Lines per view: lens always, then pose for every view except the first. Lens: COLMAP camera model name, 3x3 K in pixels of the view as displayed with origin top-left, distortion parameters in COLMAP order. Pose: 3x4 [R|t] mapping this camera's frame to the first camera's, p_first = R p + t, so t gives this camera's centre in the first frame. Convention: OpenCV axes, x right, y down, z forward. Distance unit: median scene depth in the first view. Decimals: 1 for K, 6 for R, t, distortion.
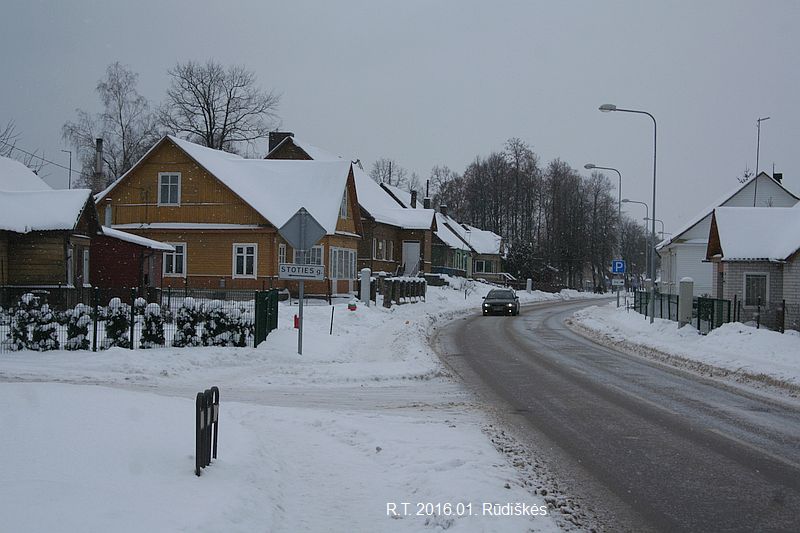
lens RADIAL K [[1415.6, 0, 400.0], [0, 1415.6, 266.2], [0, 0, 1]] dist [0.169807, 0.000000]
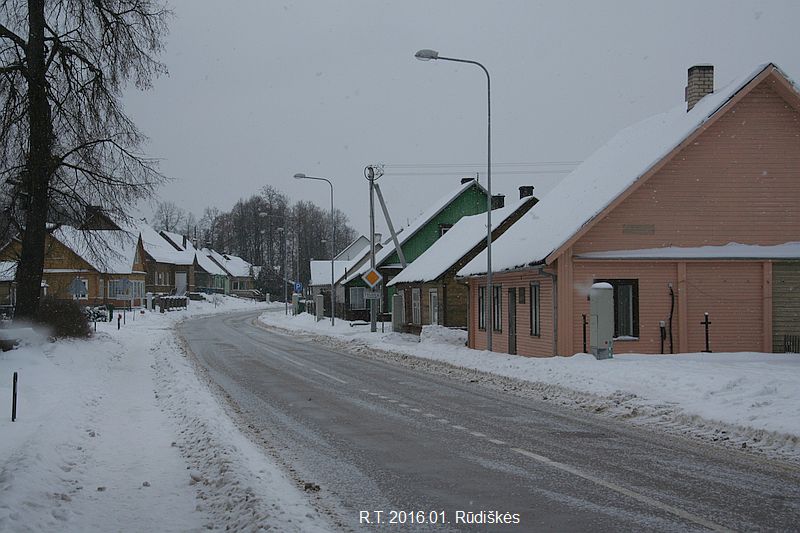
lens RADIAL K [[1415.6, 0, 400.1], [0, 1415.6, 265.5], [0, 0, 1]] dist [0.169807, 0.000000]
pose [[0.989156, -0.024678, 0.144778, 0.019250], [0.026020, 0.999634, -0.007381, -0.006829], [-0.144543, 0.011068, 0.989437, -0.549967]]
